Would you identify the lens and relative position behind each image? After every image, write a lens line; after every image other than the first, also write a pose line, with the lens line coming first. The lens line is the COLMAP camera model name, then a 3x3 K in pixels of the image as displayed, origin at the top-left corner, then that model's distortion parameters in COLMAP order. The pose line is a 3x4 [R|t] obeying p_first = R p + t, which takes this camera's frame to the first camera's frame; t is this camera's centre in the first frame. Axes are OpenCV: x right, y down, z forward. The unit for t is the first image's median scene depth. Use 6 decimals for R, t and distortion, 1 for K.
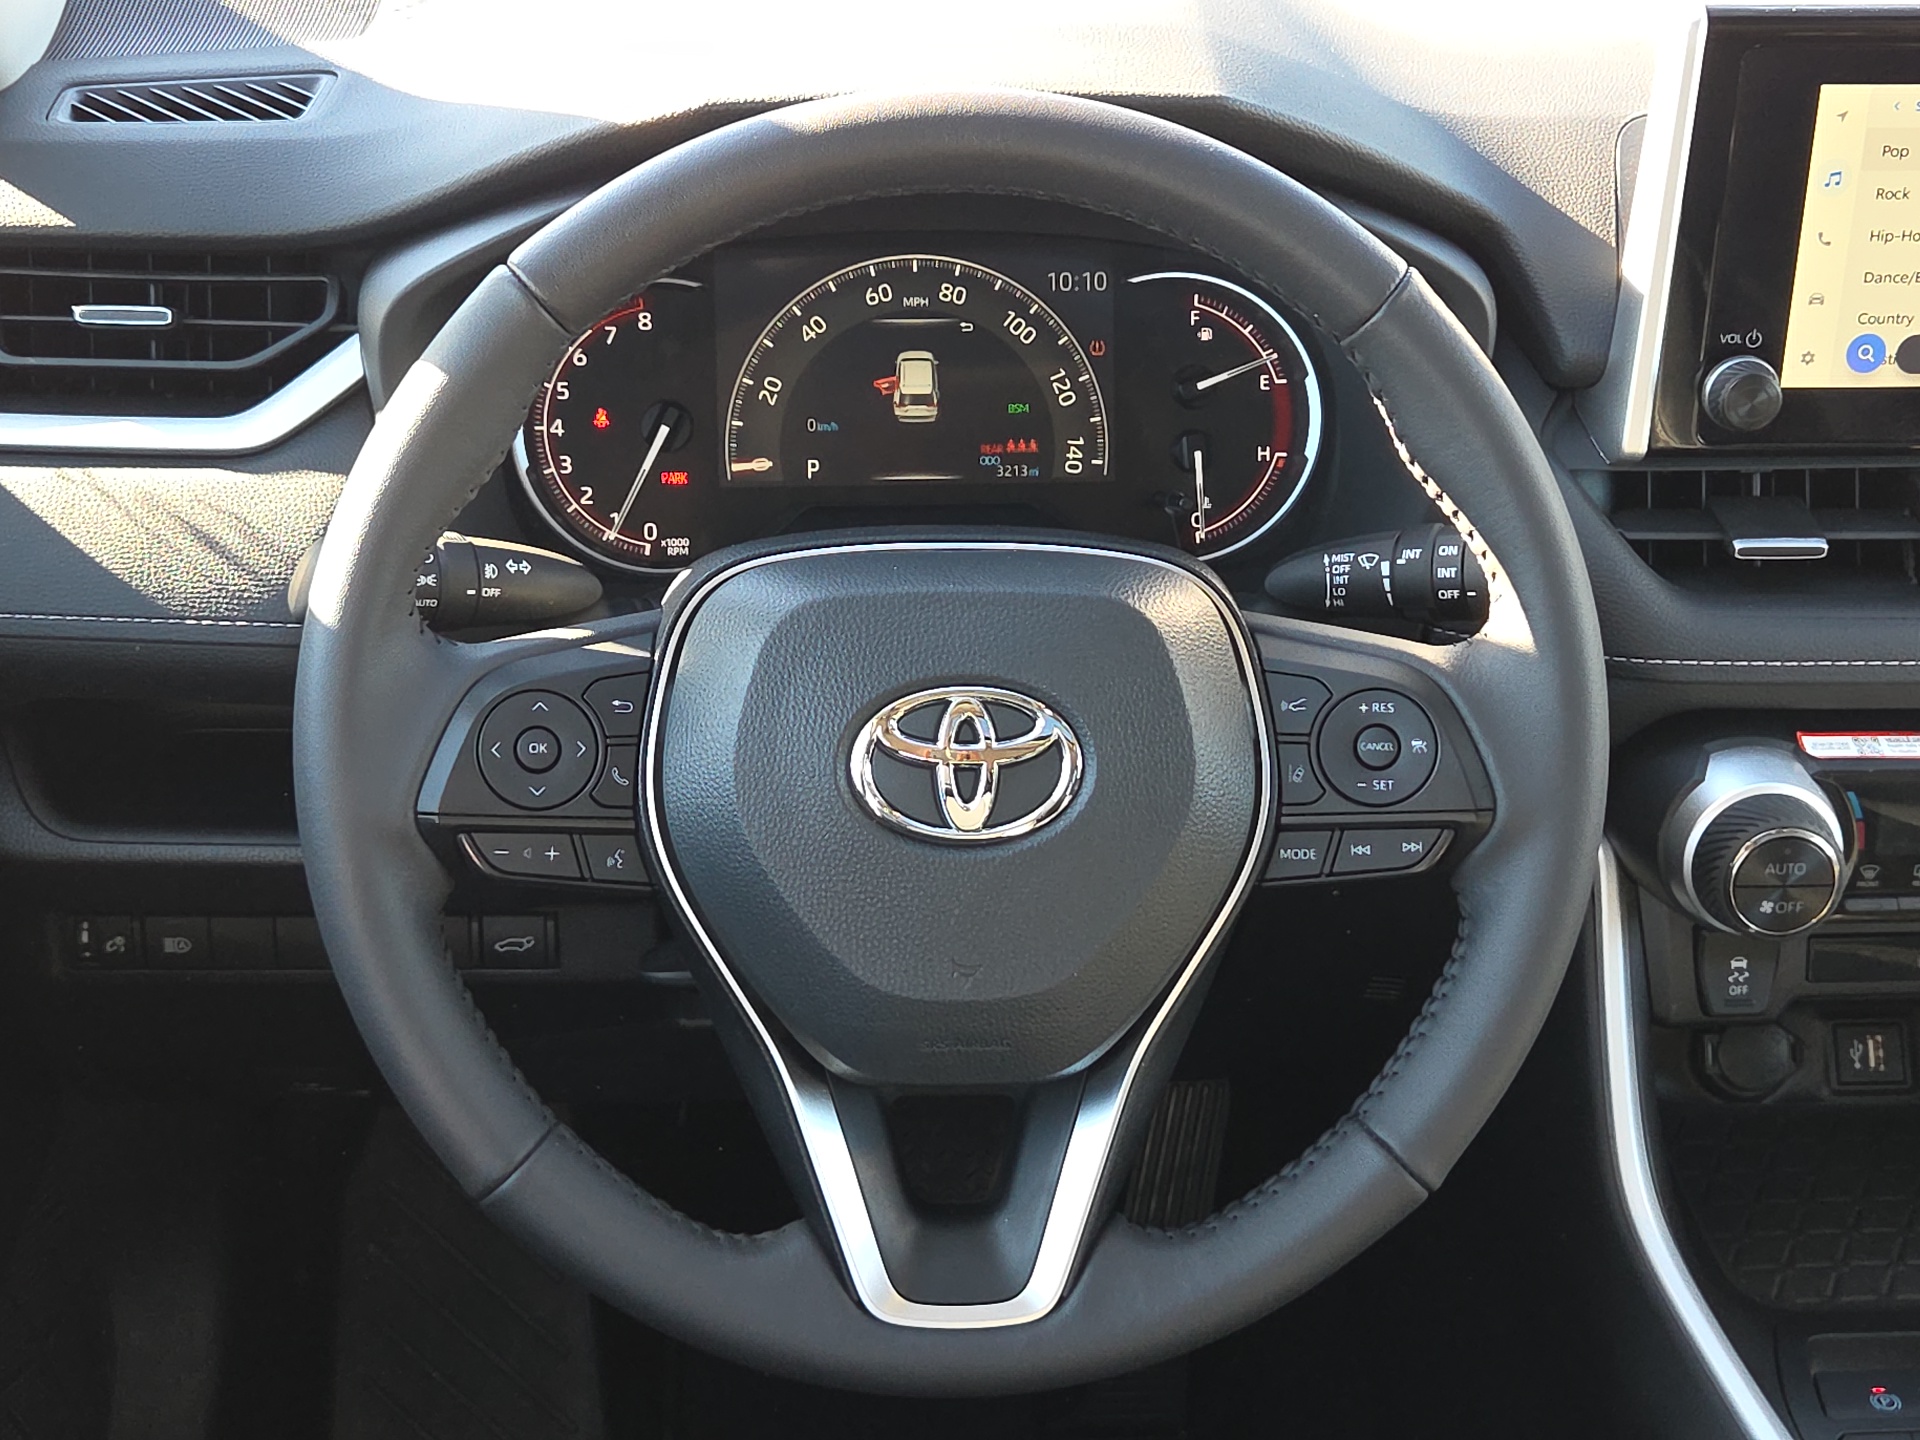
lens RADIAL K [[2804.7, 0, 965.2], [0, 2804.7, 660.2], [0, 0, 1]] dist [0.085201, 0.000000]
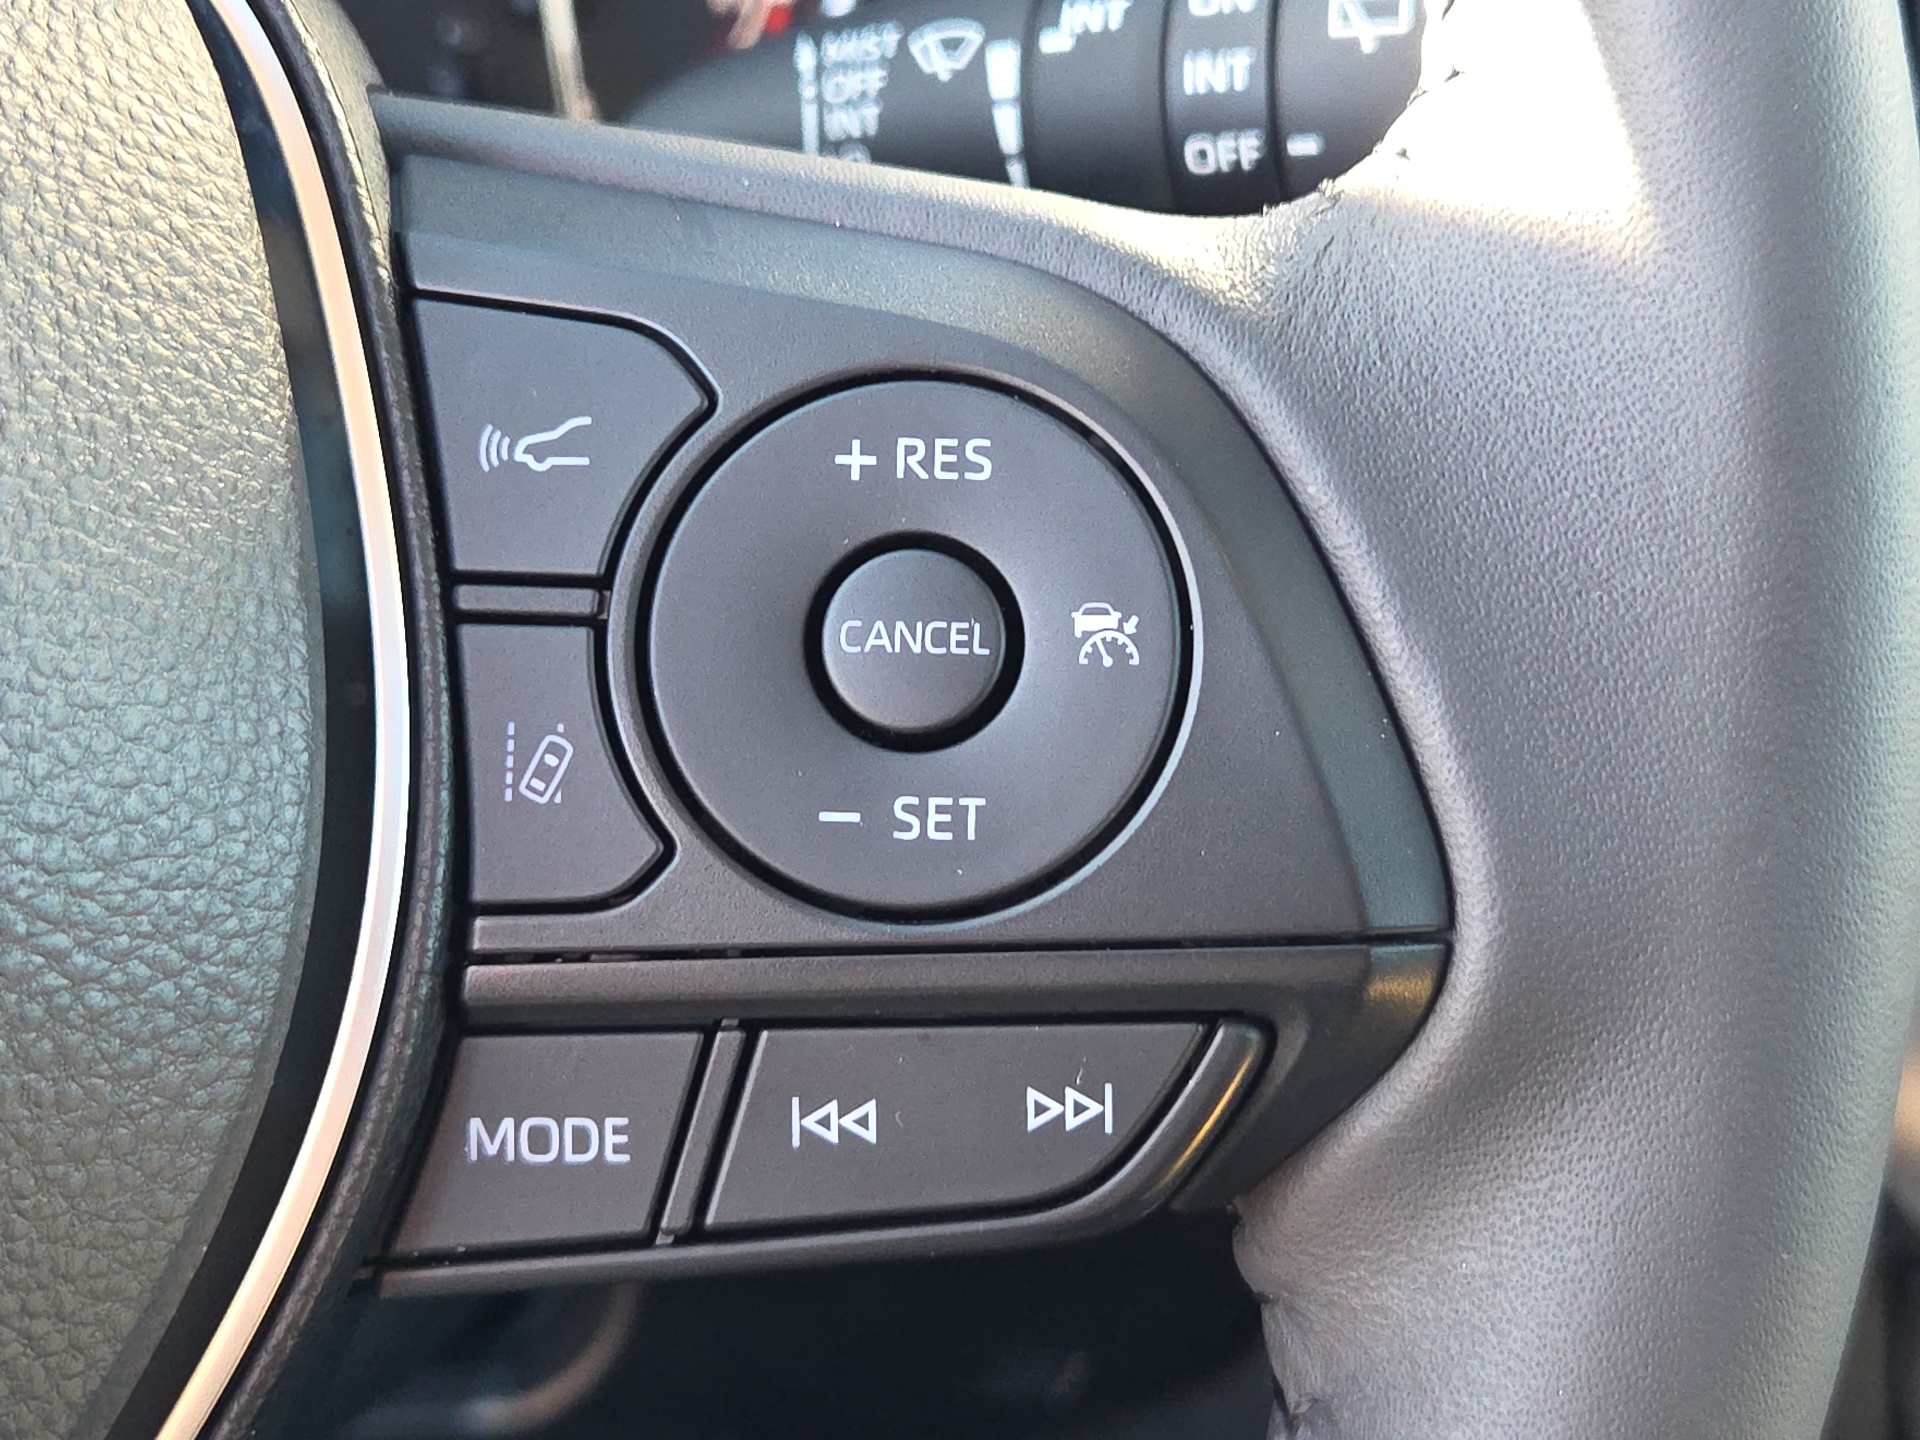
lens RADIAL K [[3025.0, 0, 965.0], [0, 3025.0, 716.5], [0, 0, 1]] dist [0.088606, 0.000000]
pose [[0.994139, 0.012001, 0.107445, 0.100006], [-0.011804, 0.999927, -0.002463, 0.029491], [-0.107467, 0.001180, 0.994208, 0.612652]]
